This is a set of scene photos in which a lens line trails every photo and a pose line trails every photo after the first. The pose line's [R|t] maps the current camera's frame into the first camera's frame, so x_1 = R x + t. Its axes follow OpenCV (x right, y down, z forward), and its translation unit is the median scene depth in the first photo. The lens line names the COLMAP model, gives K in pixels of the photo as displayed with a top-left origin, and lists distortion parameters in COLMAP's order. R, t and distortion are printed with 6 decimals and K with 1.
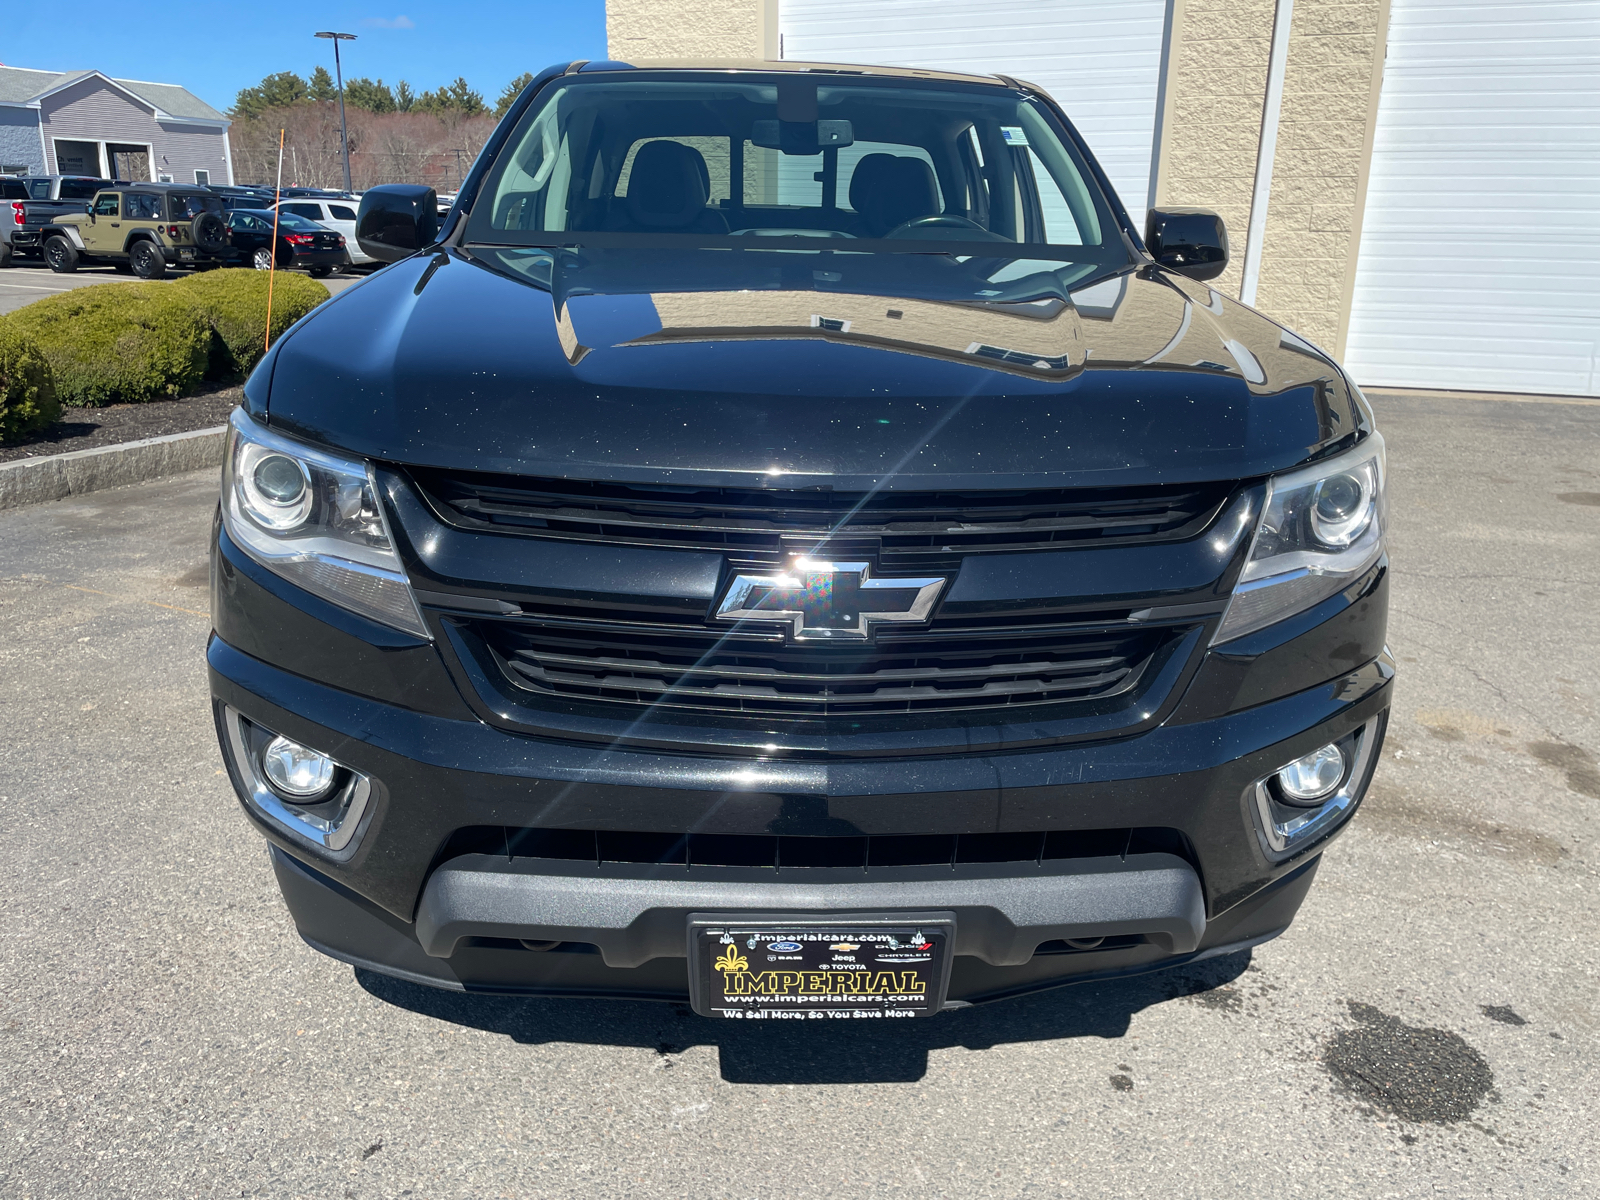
lens RADIAL K [[1198.8, 0, 797.8], [0, 1198.8, 617.4], [0, 0, 1]] dist [0.088222, -0.112660]
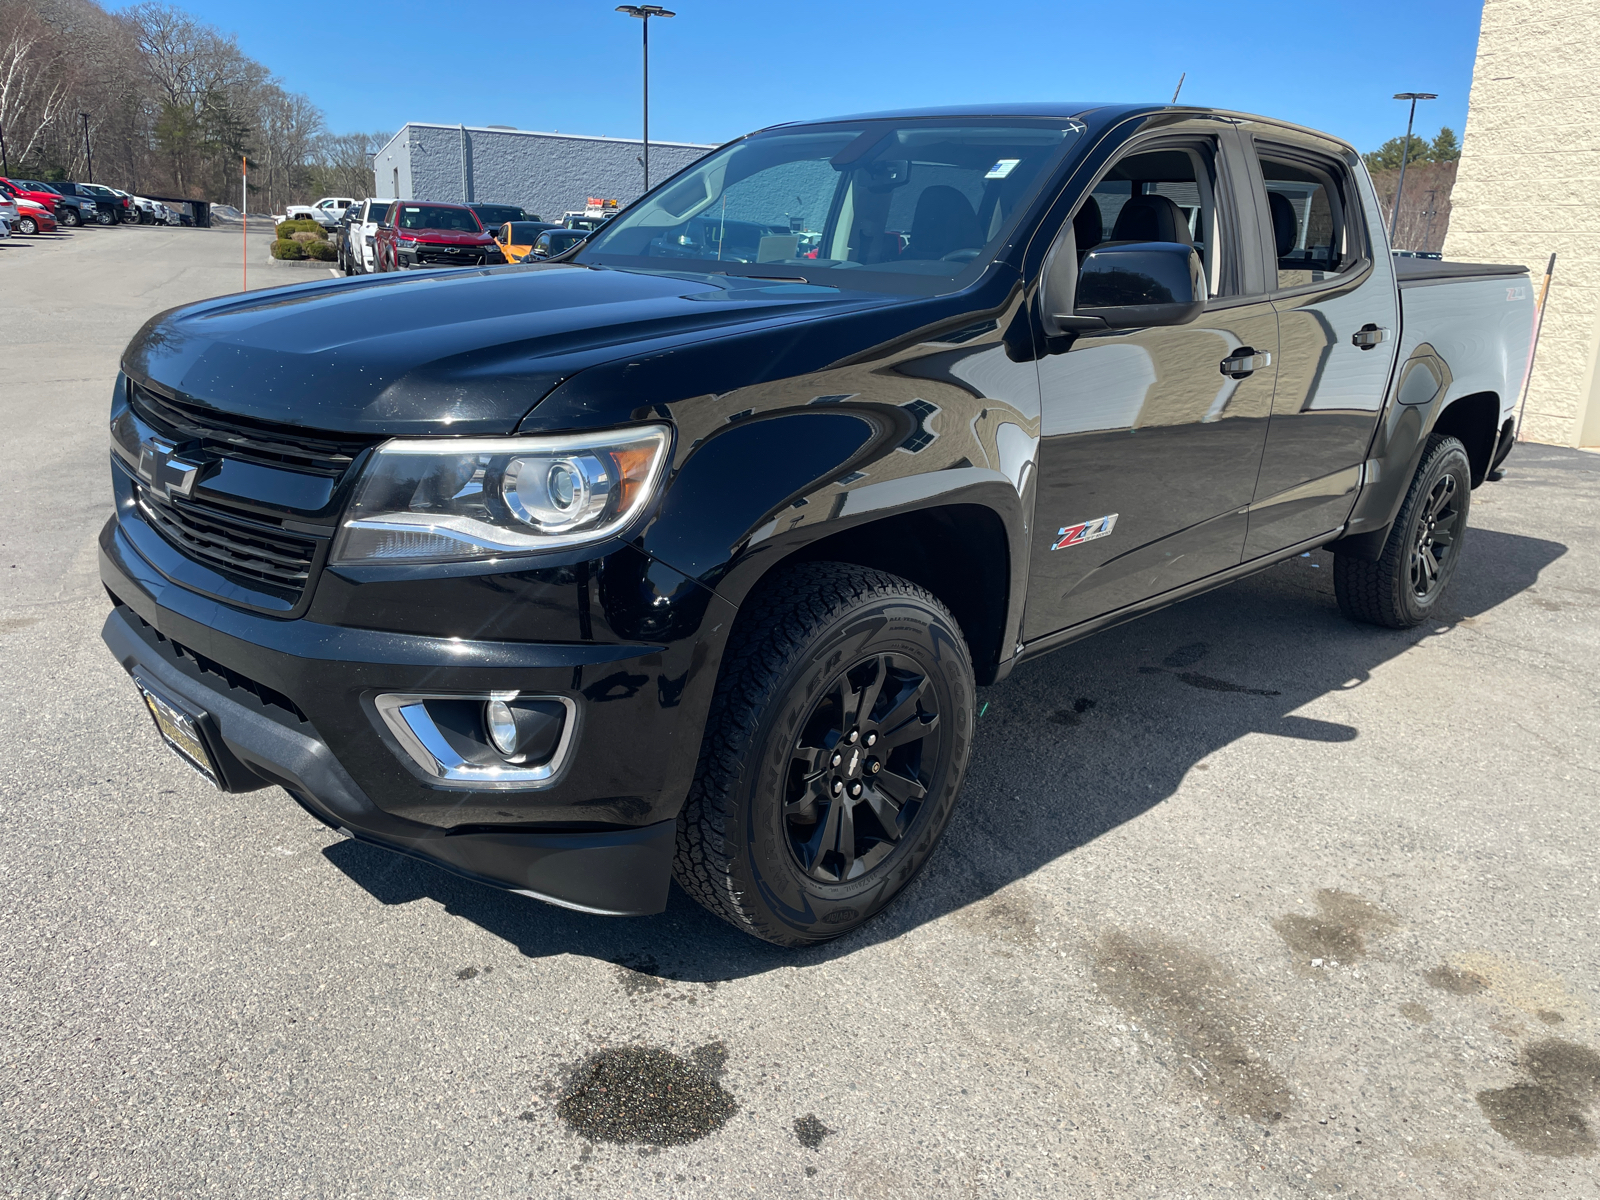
lens RADIAL K [[1198.8, 0, 797.8], [0, 1198.8, 617.4], [0, 0, 1]] dist [0.088222, -0.112660]
pose [[0.685378, 0.218926, -0.694498, 0.220599], [-0.250738, 0.966365, 0.057180, -0.016411], [0.683657, 0.134948, 0.717219, 0.062812]]
